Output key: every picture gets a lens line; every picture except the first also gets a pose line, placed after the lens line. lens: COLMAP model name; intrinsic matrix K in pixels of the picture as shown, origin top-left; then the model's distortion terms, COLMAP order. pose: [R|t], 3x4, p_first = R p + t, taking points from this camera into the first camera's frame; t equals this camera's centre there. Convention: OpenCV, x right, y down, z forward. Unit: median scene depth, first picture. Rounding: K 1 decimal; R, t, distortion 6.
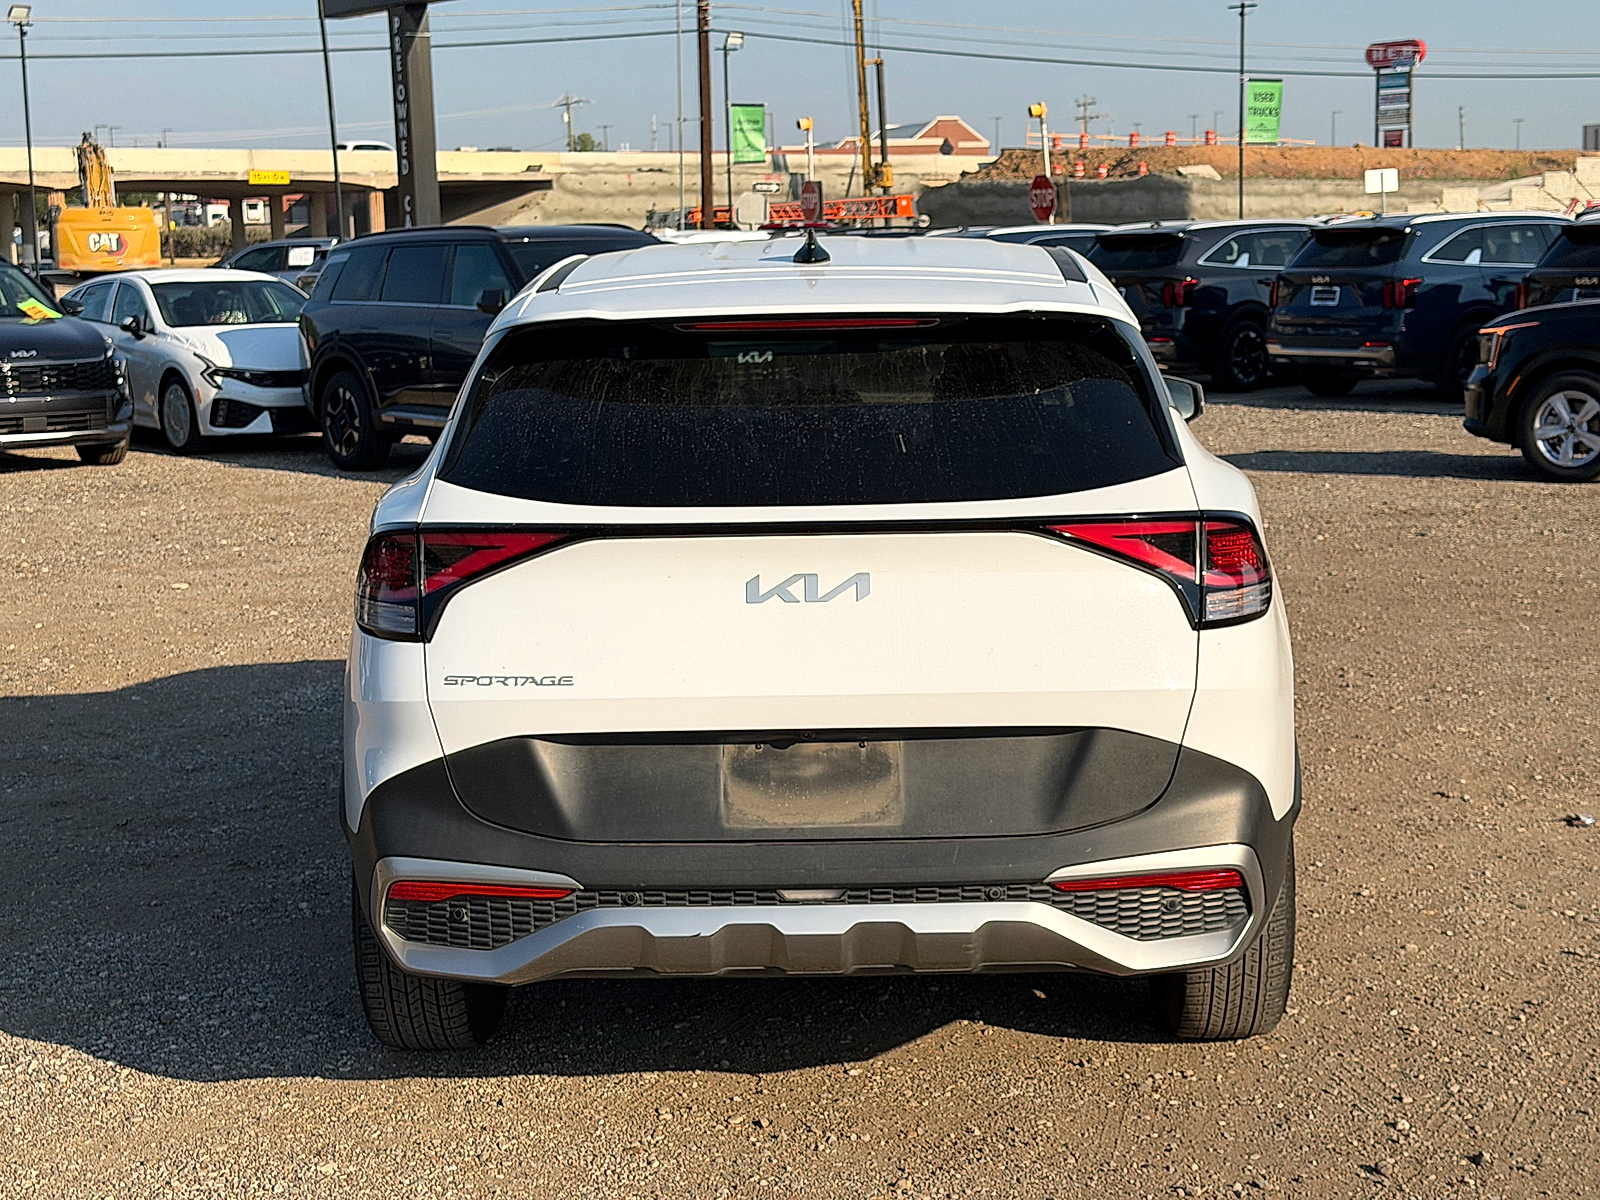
lens RADIAL K [[2522.3, 0, 802.8], [0, 2522.3, 599.0], [0, 0, 1]] dist [0.118744, 0.000000]
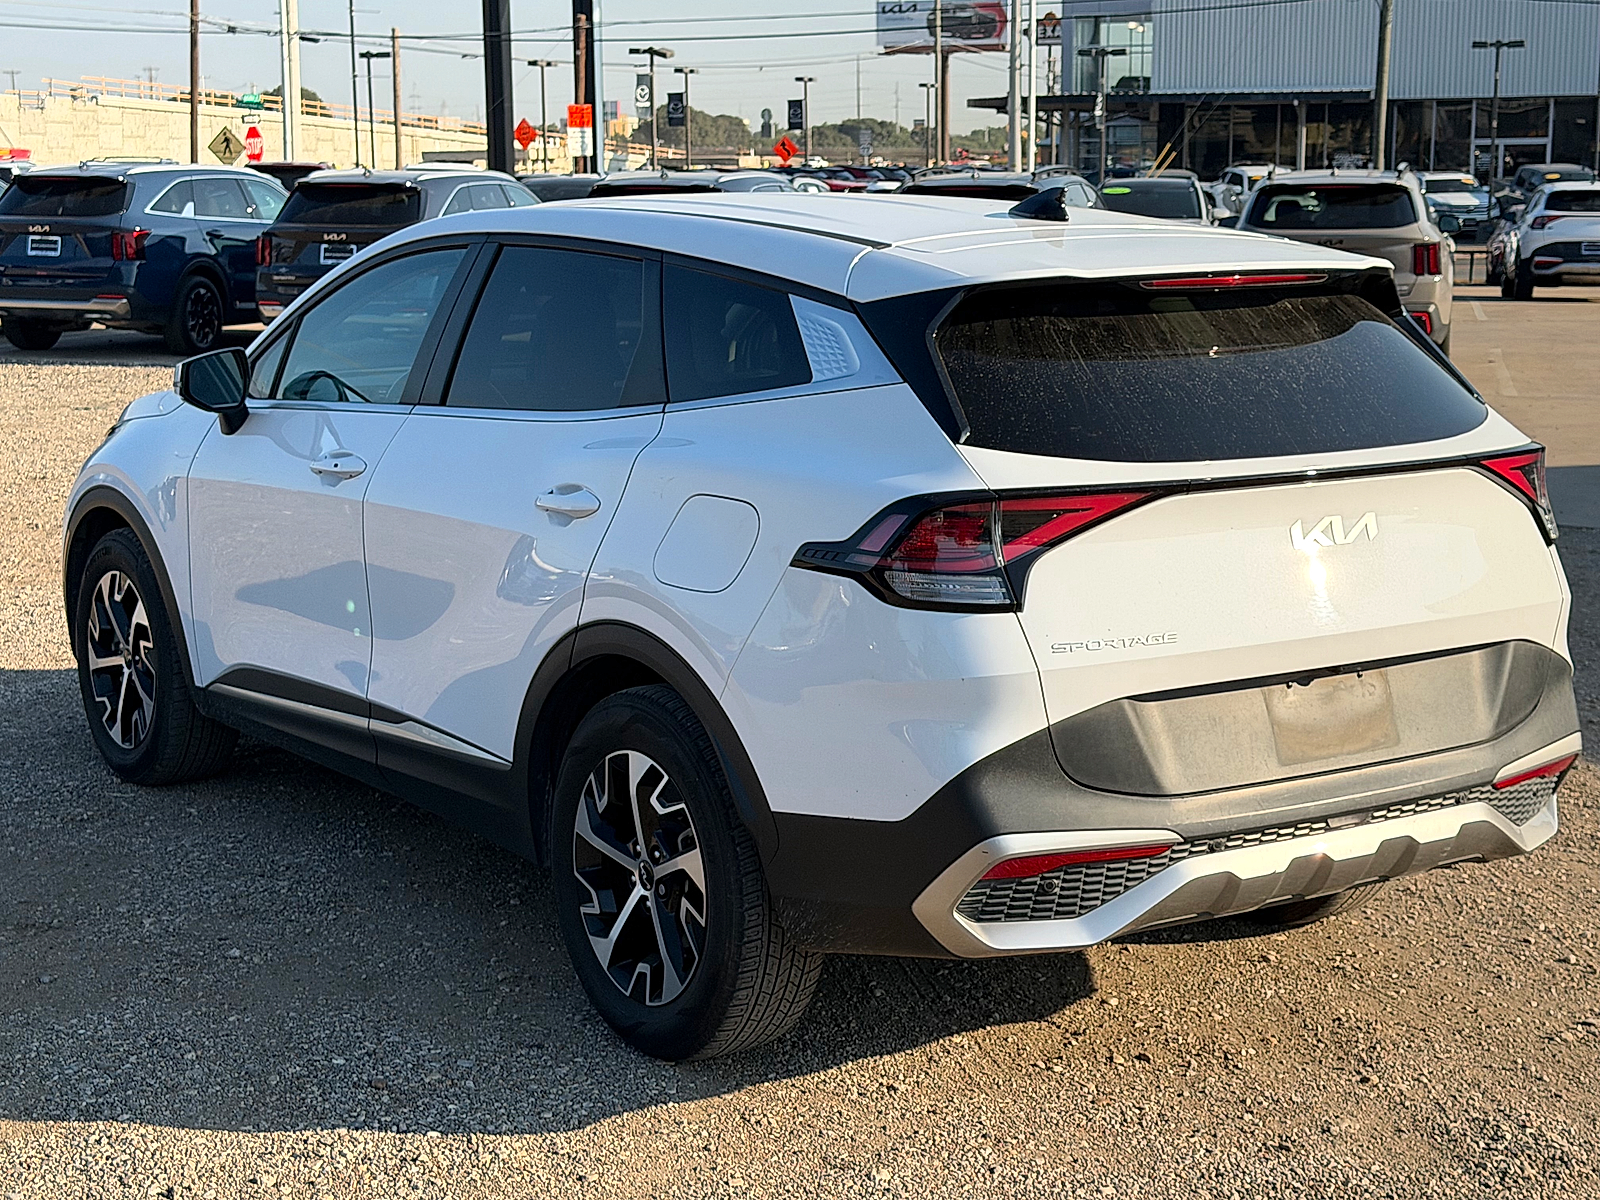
lens RADIAL K [[2522.3, 0, 806.8], [0, 2522.3, 607.1], [0, 0, 1]] dist [0.118744, 0.000000]
pose [[0.811104, -0.076836, 0.579833, -0.146886], [0.064090, 0.997040, 0.042469, -0.005906], [-0.581380, 0.002715, 0.813628, 0.048800]]
